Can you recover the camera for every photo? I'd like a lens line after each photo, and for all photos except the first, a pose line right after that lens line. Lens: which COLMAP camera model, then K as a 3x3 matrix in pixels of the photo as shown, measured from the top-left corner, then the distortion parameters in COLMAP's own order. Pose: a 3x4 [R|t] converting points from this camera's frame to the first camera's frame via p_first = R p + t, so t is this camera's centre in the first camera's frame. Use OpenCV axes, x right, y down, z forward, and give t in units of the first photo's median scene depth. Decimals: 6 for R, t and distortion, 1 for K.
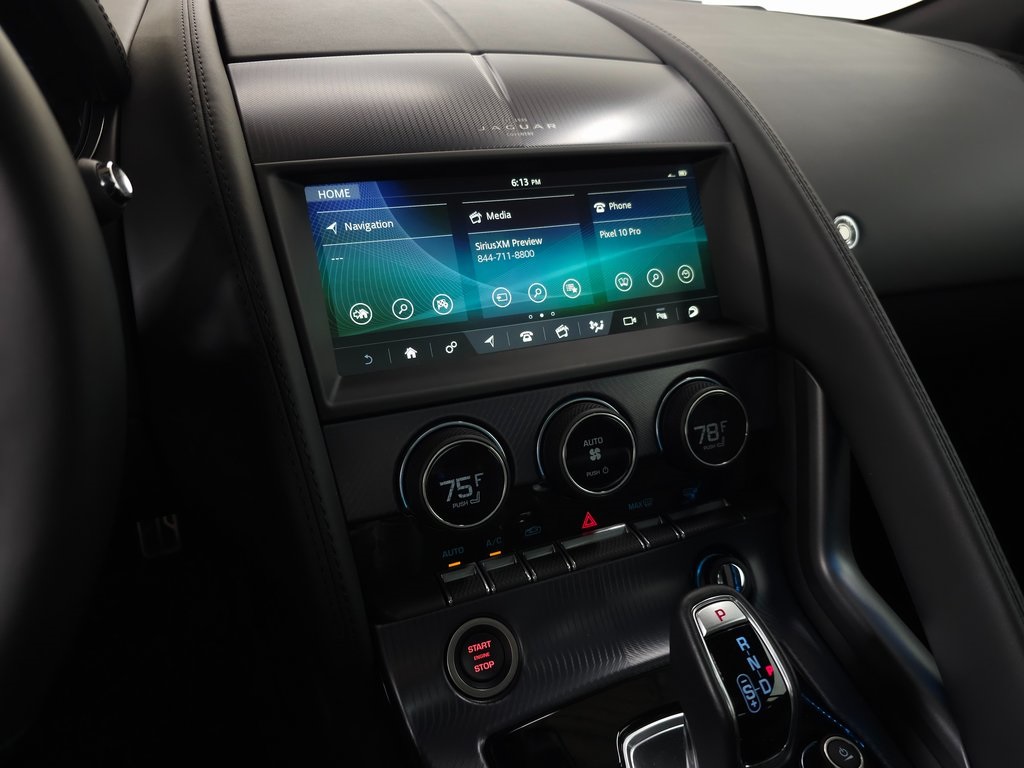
lens RADIAL K [[692.2, 0, 508.6], [0, 692.2, 380.1], [0, 0, 1]] dist [0.095769, -0.184437]
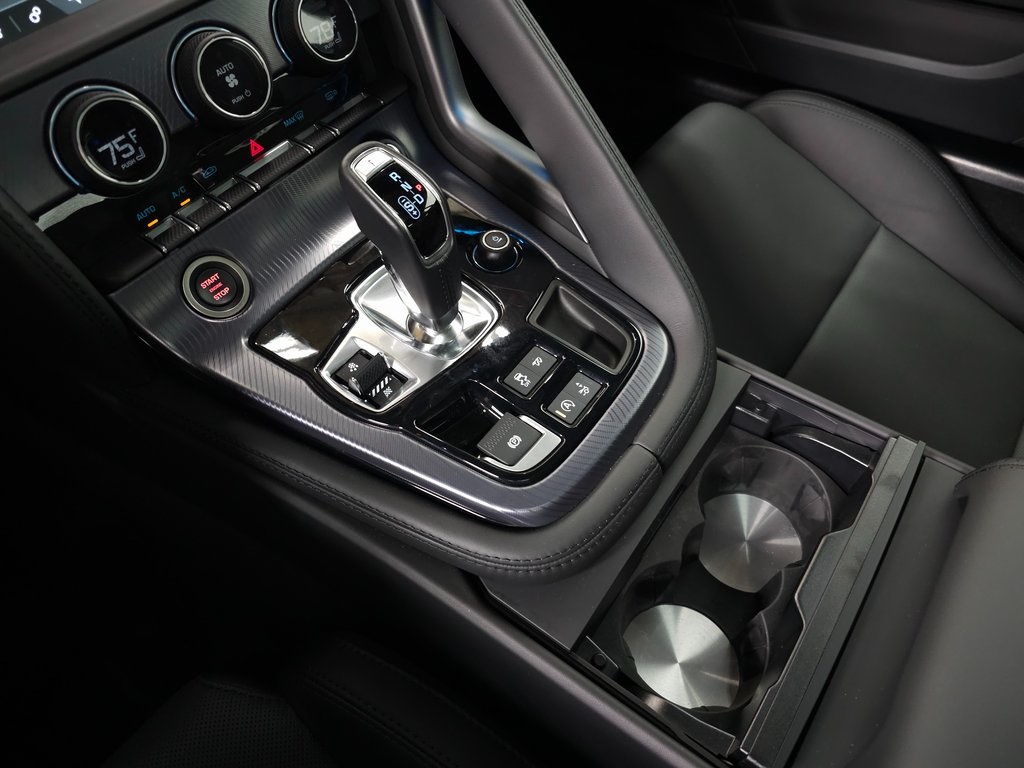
lens RADIAL K [[706.7, 0, 500.2], [0, 706.7, 378.1], [0, 0, 1]] dist [0.043500, -0.046590]
pose [[0.858620, -0.433574, 0.273469, -0.019293], [0.279213, 0.842966, 0.459834, 0.099254], [-0.429897, -0.318467, 0.844847, -0.247250]]
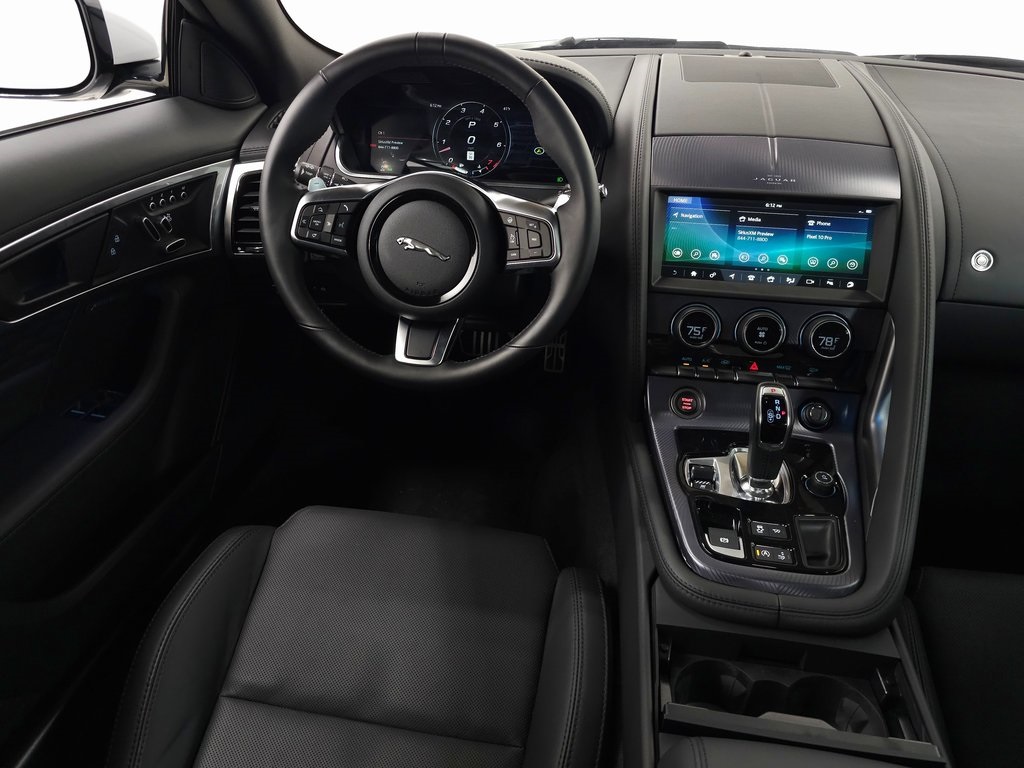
lens RADIAL K [[706.7, 0, 500.2], [0, 706.7, 378.1], [0, 0, 1]] dist [0.043500, -0.046590]
pose [[0.843287, 0.266260, -0.466876, 0.494322], [-0.234632, 0.963895, 0.125910, 0.144987], [0.483544, 0.003366, 0.875313, -1.329988]]
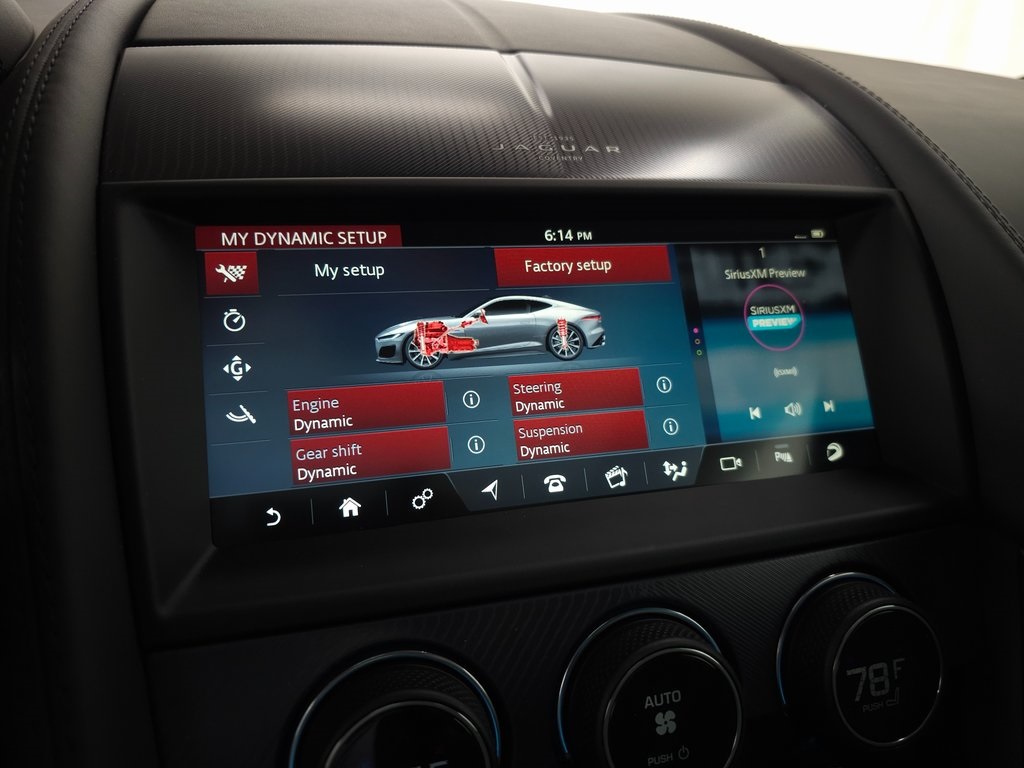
lens RADIAL K [[704.8, 0, 516.5], [0, 704.8, 385.2], [0, 0, 1]] dist [0.047831, -0.105303]
pose [[0.995014, 0.049797, -0.086413, 0.042453], [-0.058973, 0.992497, -0.107105, -0.083070], [0.080432, 0.111667, 0.990485, 0.401874]]
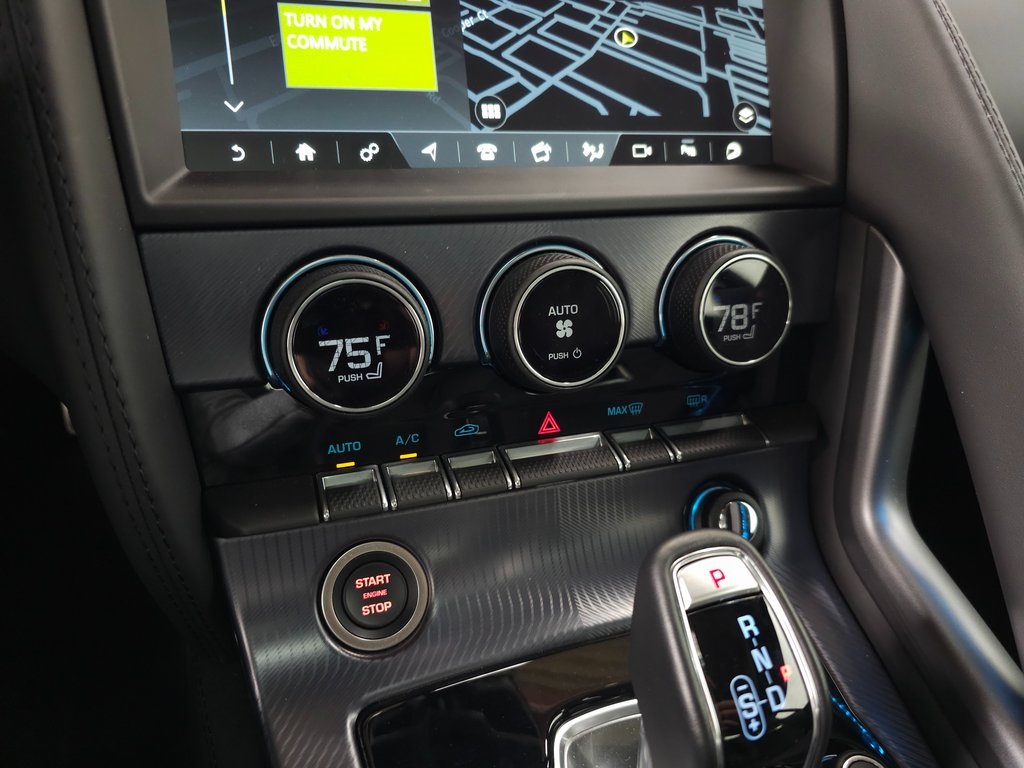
lens RADIAL K [[704.8, 0, 516.5], [0, 704.8, 385.2], [0, 0, 1]] dist [0.047831, -0.105303]
pose [[0.995577, 0.093569, -0.008453, 0.085259], [-0.091913, 0.988675, 0.118631, 0.080741], [0.019457, -0.117329, 0.992902, 0.292785]]
